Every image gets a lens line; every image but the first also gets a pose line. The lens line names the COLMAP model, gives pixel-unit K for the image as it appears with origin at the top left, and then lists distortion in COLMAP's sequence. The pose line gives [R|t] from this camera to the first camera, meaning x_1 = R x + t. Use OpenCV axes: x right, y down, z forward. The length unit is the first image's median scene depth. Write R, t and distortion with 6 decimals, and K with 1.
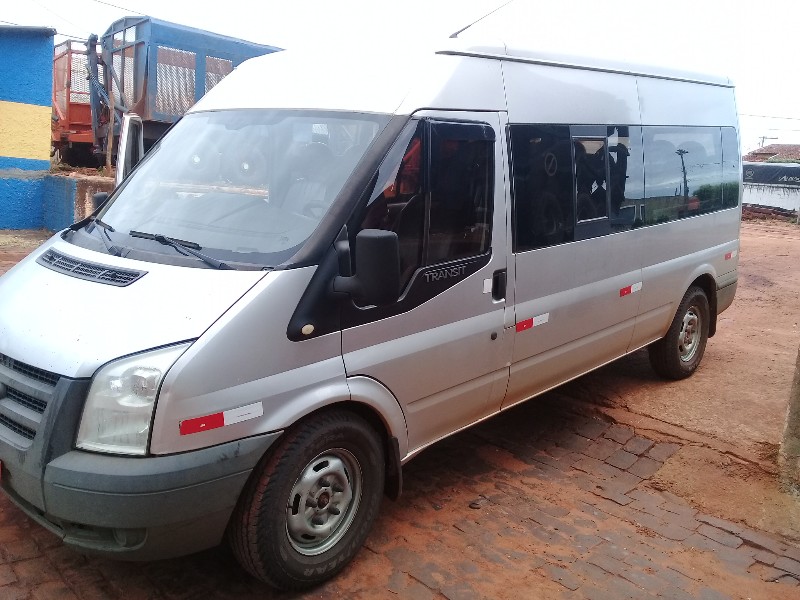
lens RADIAL K [[729.0, 0, 400.2], [0, 729.0, 257.0], [0, 0, 1]] dist [0.016004, -0.068824]
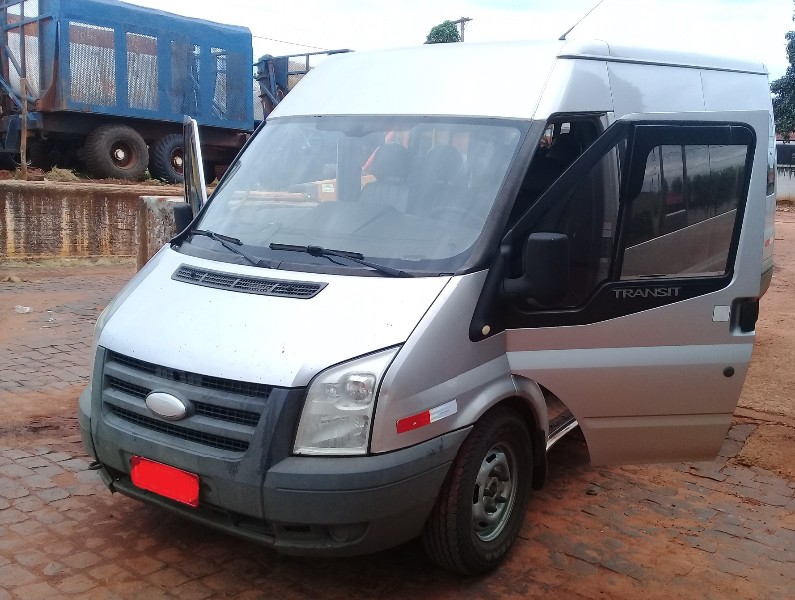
lens RADIAL K [[869.1, 0, 397.5], [0, 869.1, 300.0], [0, 0, 1]] dist [0.013811, -0.057981]
pose [[0.988342, -0.052083, 0.143062, -0.415248], [0.044950, 0.997601, 0.052650, -0.015890], [-0.145461, -0.045606, 0.988312, -0.221035]]
